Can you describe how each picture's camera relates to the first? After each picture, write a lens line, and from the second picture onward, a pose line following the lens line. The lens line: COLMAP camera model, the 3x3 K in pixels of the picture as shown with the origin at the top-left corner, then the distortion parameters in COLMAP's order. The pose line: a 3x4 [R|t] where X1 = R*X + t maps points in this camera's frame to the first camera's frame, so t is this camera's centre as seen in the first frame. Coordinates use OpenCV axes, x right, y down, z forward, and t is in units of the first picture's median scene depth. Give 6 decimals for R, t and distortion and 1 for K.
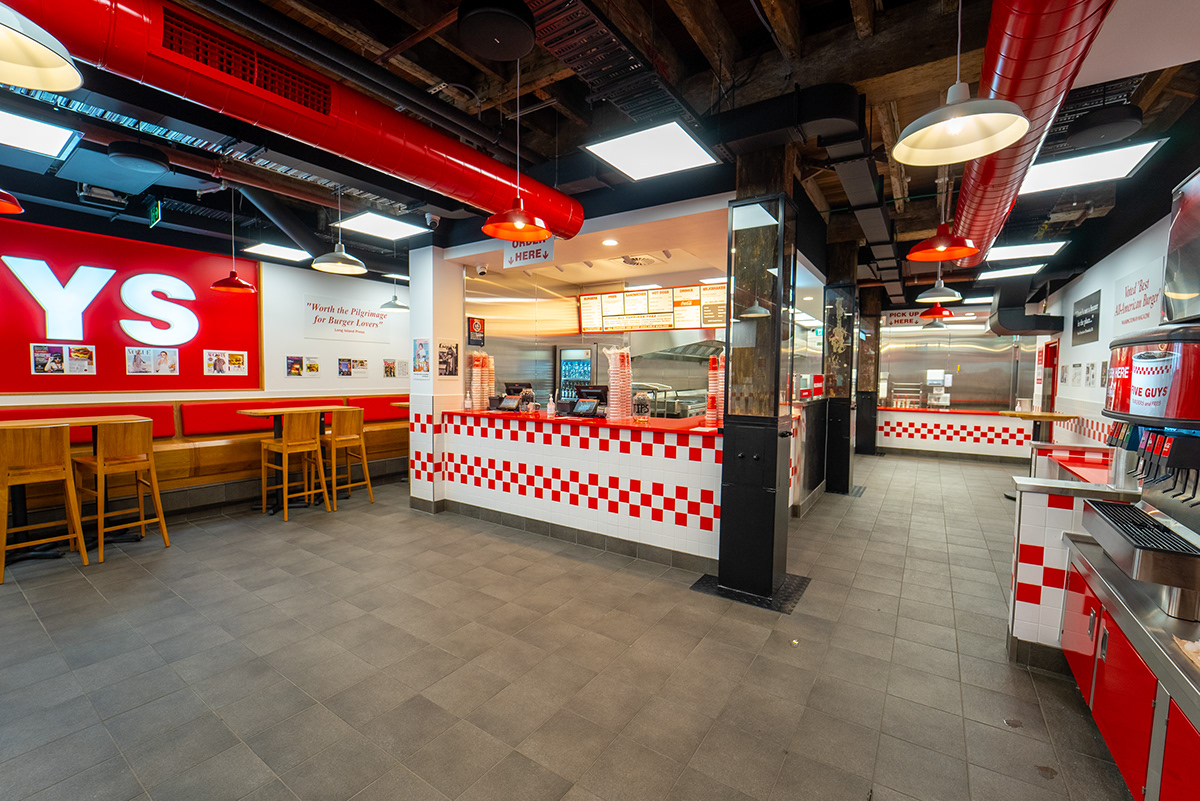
lens RADIAL K [[494.5, 0, 604.0], [0, 494.5, 398.5], [0, 0, 1]] dist [-0.014883, -0.000034]
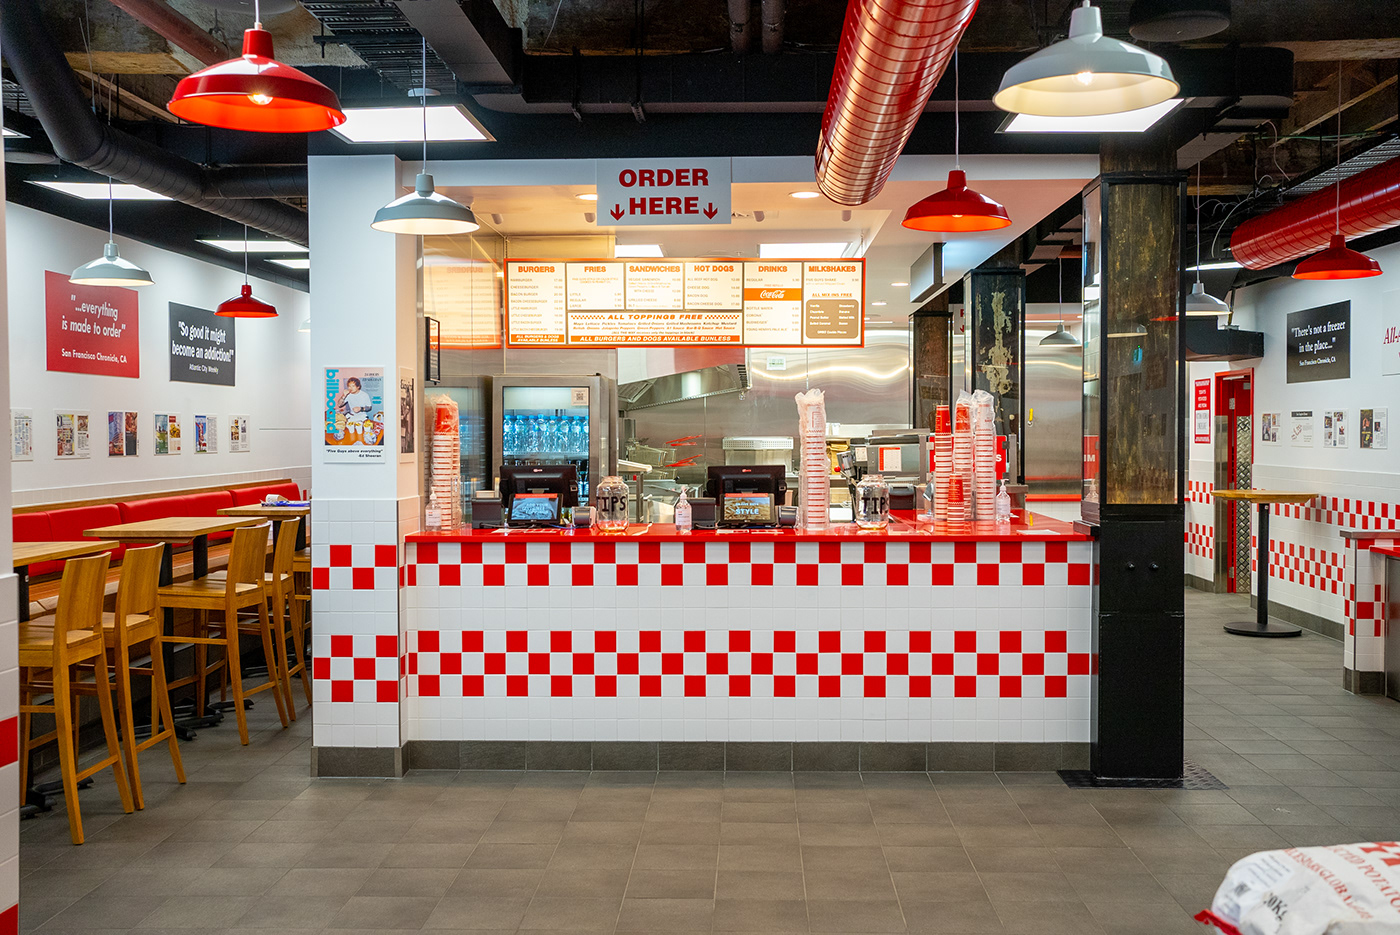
lens RADIAL K [[1421.8, 0, 705.0], [0, 1421.8, 461.1], [0, 0, 1]] dist [-0.006232, 0.122399]
pose [[0.851138, -0.025700, 0.524312, -0.813306], [0.038814, 0.999148, -0.014034, -0.012618], [-0.523505, 0.032295, 0.851411, -0.209558]]
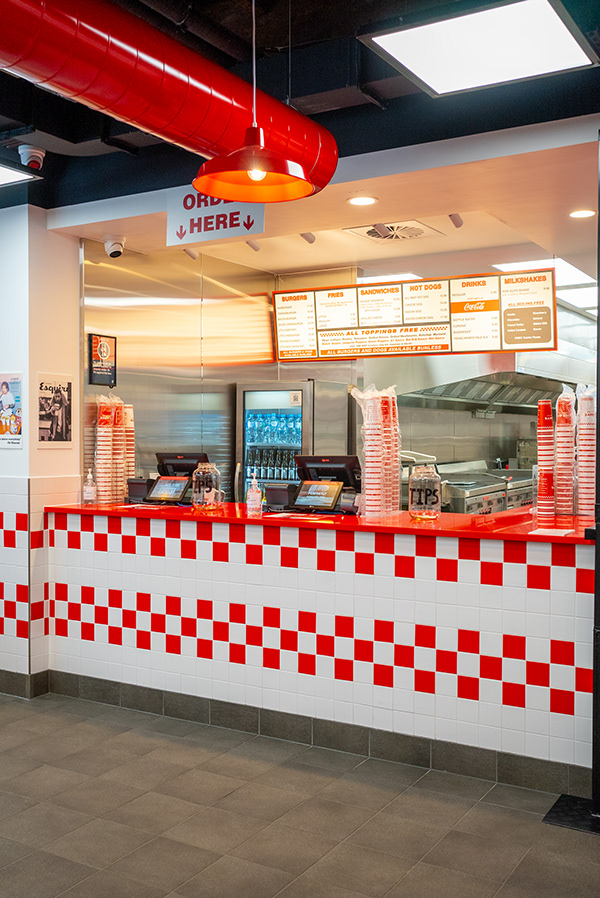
lens RADIAL K [[921.0, 0, 300.0], [0, 921.0, 449.0], [0, 0, 1]] dist [-0.019373, 0.139180]
pose [[0.998865, -0.010672, 0.046429, -0.101305], [0.012204, 0.999386, -0.032839, -0.000953], [-0.046050, 0.033368, 0.998382, -0.026416]]
